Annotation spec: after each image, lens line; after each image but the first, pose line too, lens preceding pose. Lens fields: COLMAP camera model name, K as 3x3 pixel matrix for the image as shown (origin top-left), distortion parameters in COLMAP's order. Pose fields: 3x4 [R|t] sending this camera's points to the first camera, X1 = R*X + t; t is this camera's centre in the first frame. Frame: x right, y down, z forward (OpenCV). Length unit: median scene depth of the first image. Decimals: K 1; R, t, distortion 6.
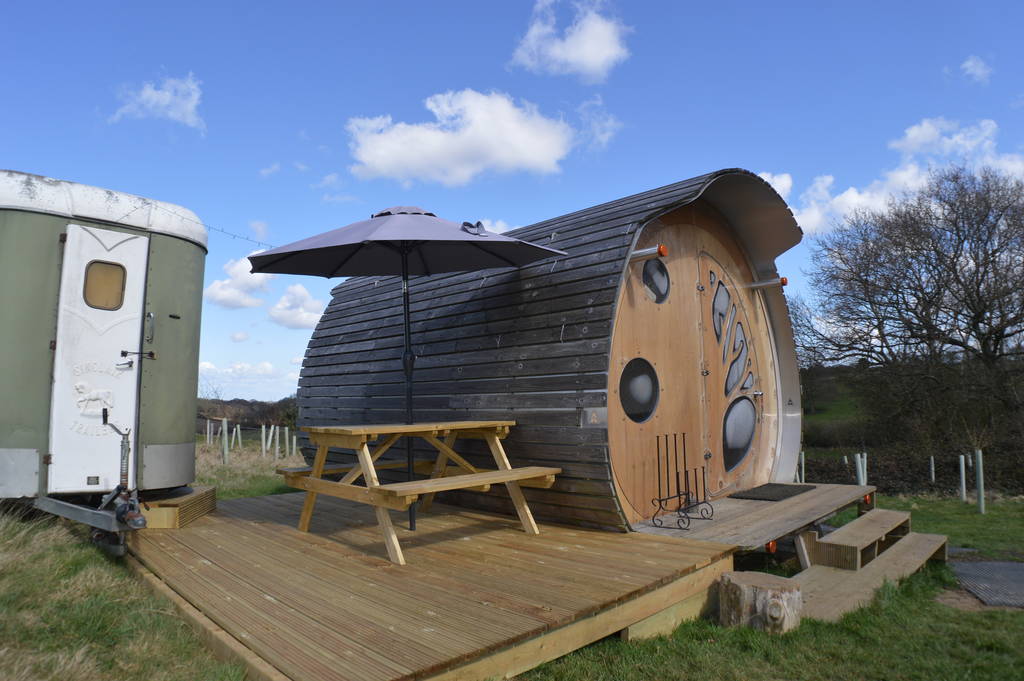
lens RADIAL K [[661.4, 0, 512.0], [0, 661.4, 340.5], [0, 0, 1]] dist [-0.180823, 0.081960]
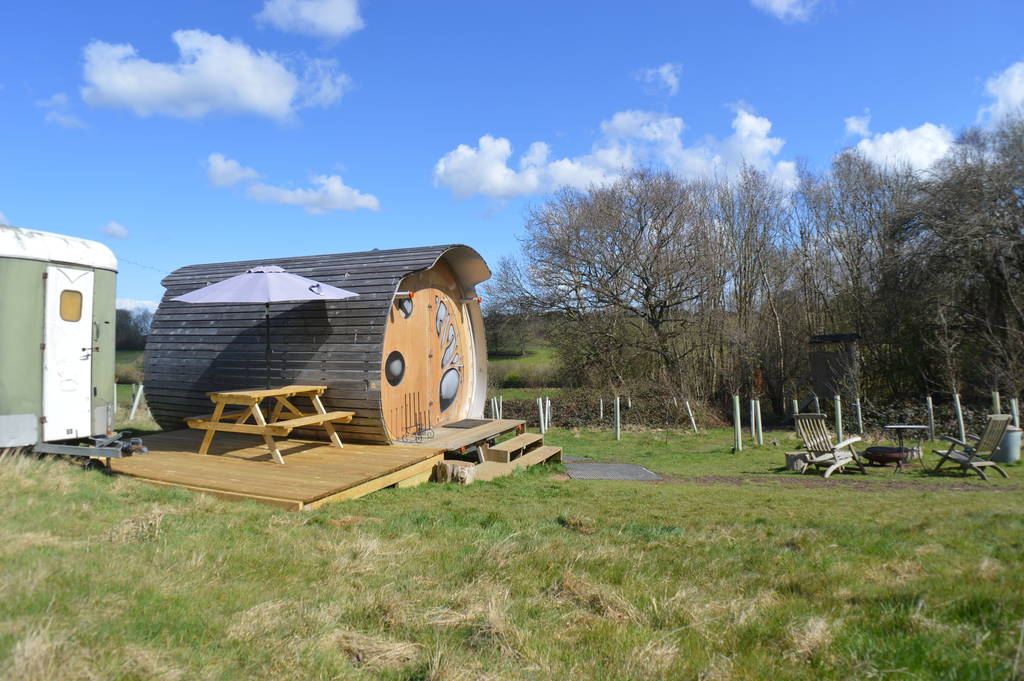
lens RADIAL K [[661.4, 0, 512.0], [0, 661.4, 340.5], [0, 0, 1]] dist [-0.180823, 0.081960]
pose [[0.912418, 0.011375, 0.409102, -0.265573], [-0.048476, 0.995580, 0.080435, -0.169813], [-0.406379, -0.093222, 0.908937, -0.806092]]
